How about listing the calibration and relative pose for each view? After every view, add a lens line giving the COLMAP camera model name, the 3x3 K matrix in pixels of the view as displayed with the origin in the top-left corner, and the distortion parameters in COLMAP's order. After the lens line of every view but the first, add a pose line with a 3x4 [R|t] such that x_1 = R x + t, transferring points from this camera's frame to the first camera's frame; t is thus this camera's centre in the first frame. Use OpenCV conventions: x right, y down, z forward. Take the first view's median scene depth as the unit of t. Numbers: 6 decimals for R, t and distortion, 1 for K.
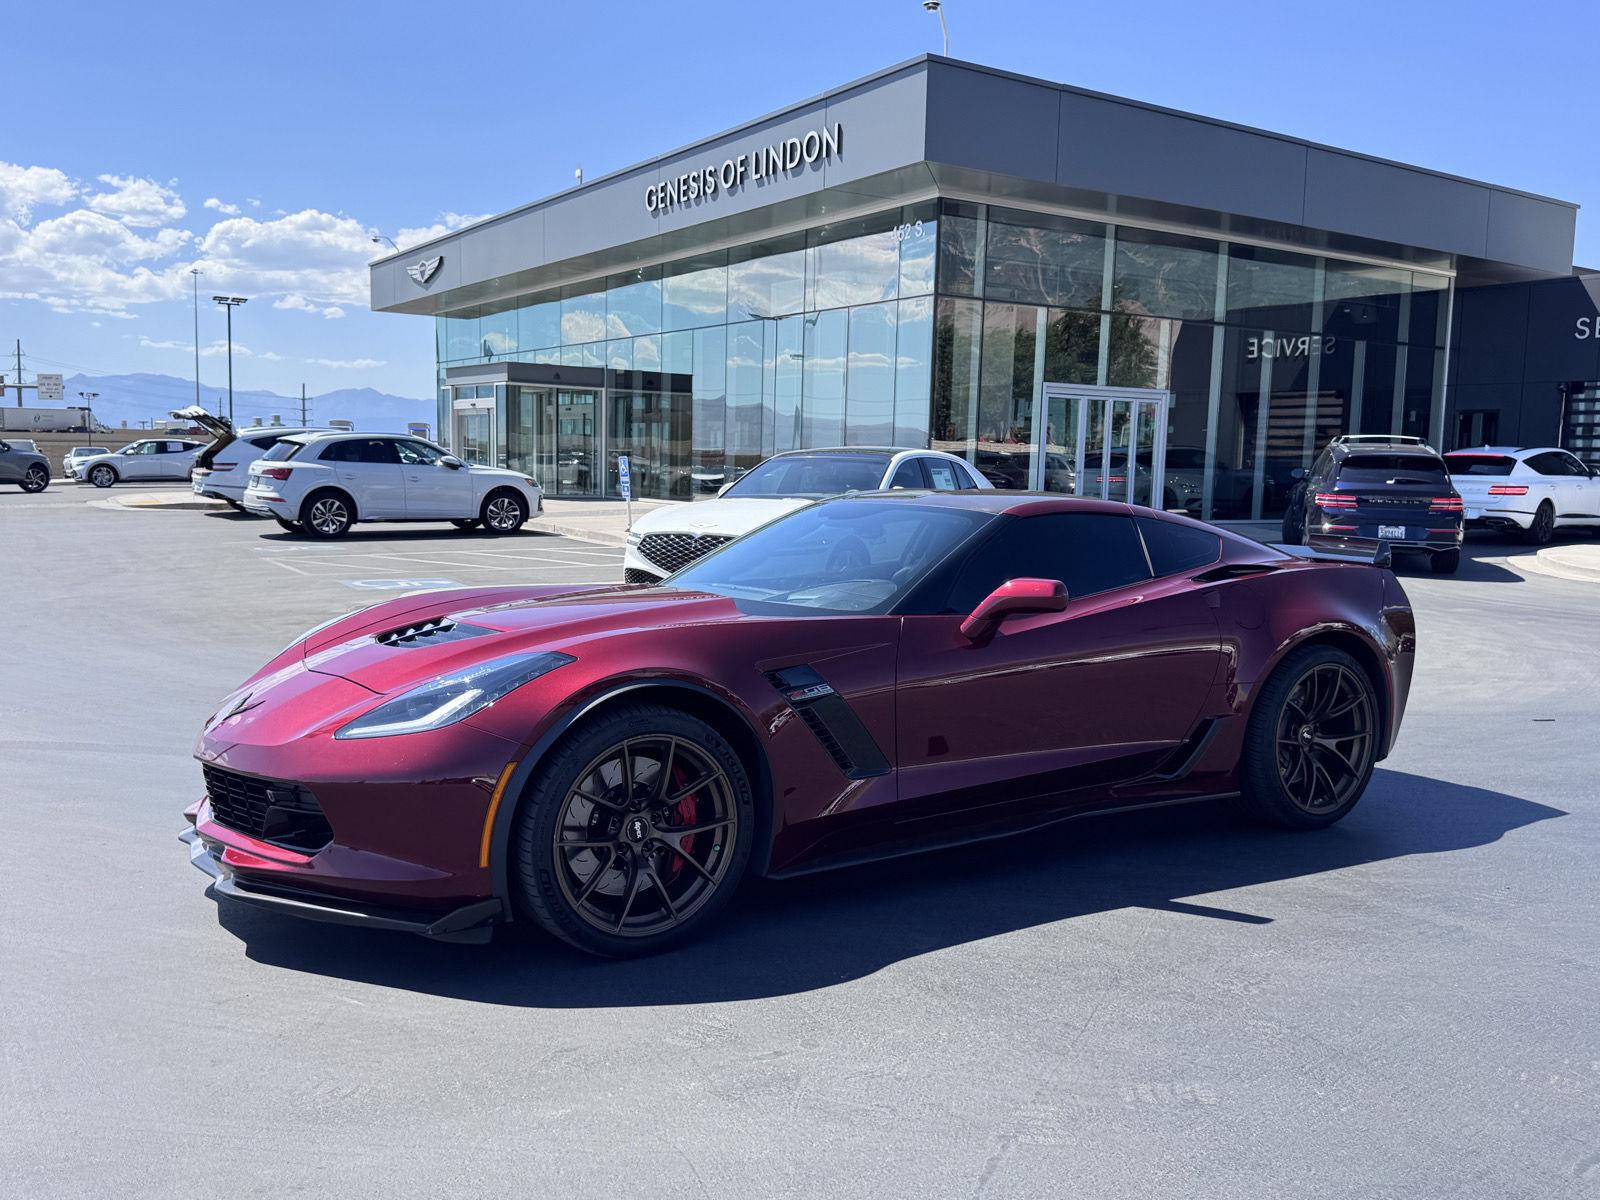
lens RADIAL K [[1352.8, 0, 801.0], [0, 1352.8, 622.7], [0, 0, 1]] dist [0.052966, -0.101380]
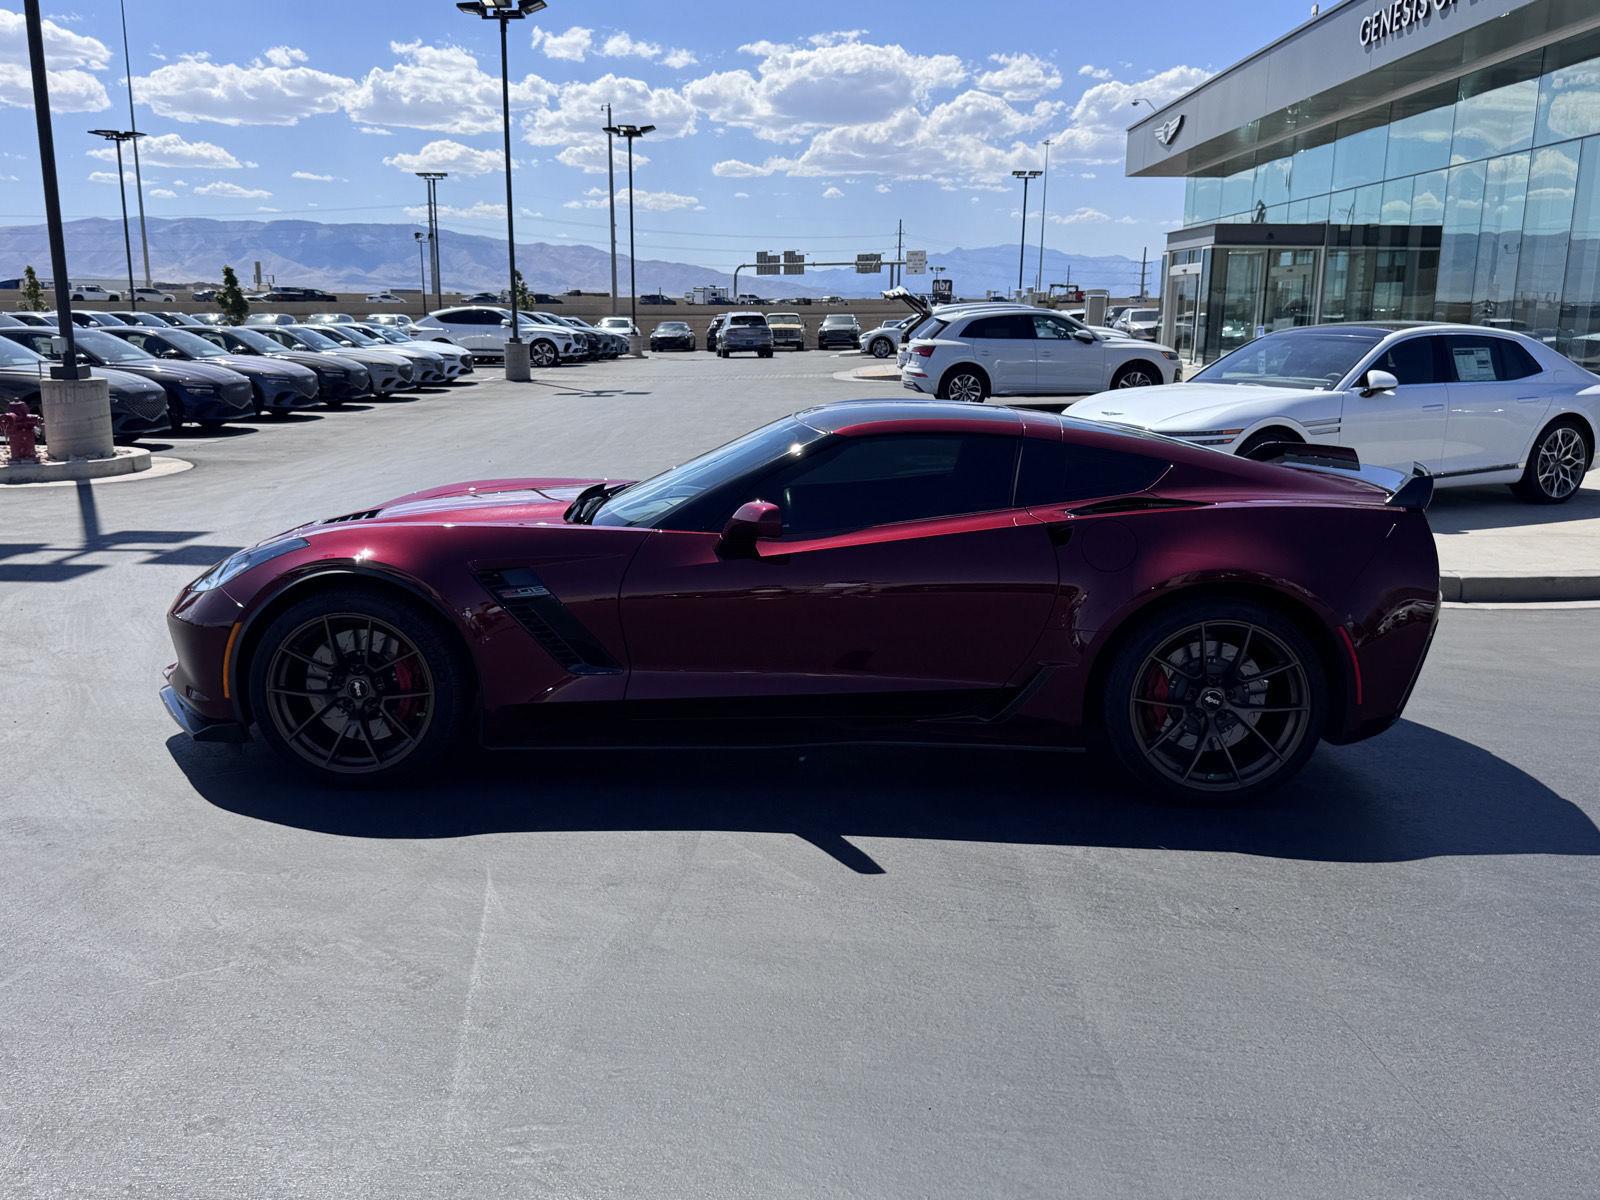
lens RADIAL K [[1352.8, 0, 781.1], [0, 1352.8, 622.7], [0, 0, 1]] dist [0.052966, -0.101380]
pose [[0.822090, 0.108488, -0.558926, 0.162804], [-0.053233, 0.992024, 0.114256, -0.012831], [0.566863, -0.064175, 0.821309, 0.037250]]
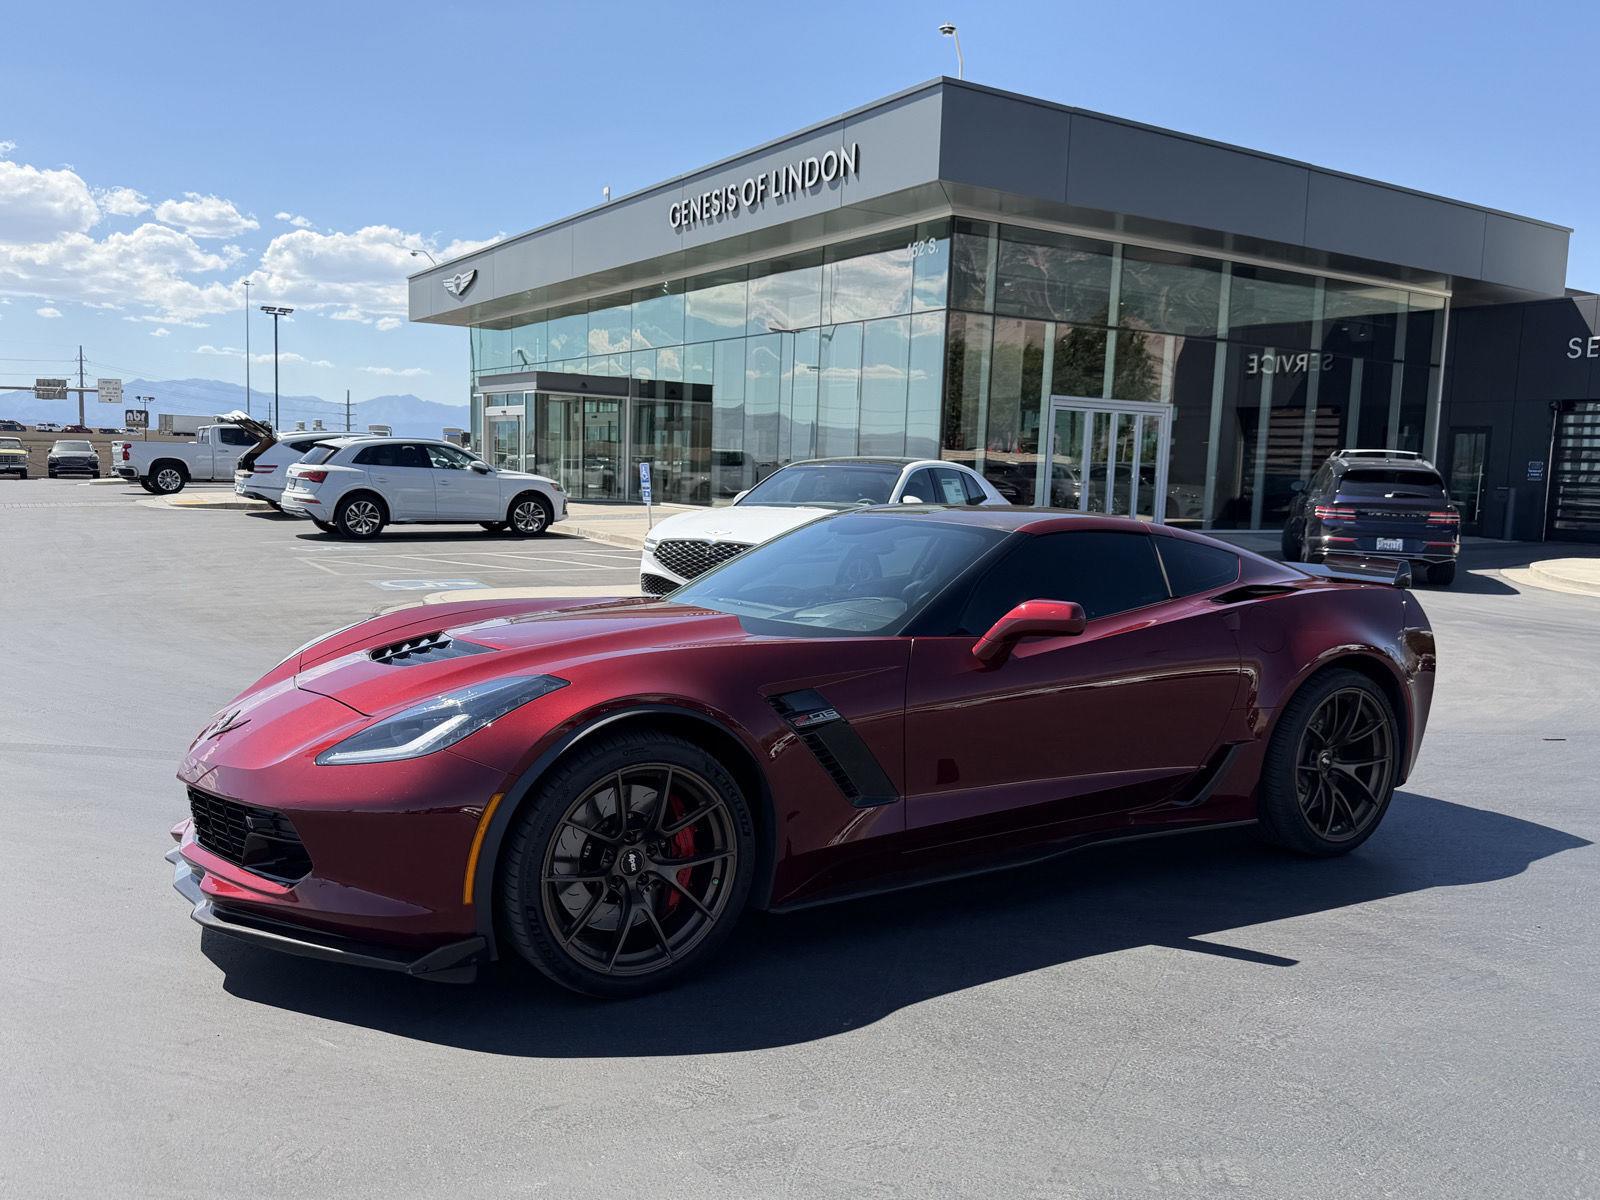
lens RADIAL K [[1286.1, 0, 794.9], [0, 1286.1, 623.1], [0, 0, 1]] dist [0.034316, -0.058059]
pose [[0.999805, 0.011964, -0.015694, 0.001115], [-0.011940, 0.999927, 0.001612, -0.003382], [0.015712, -0.001424, 0.999876, 0.017541]]
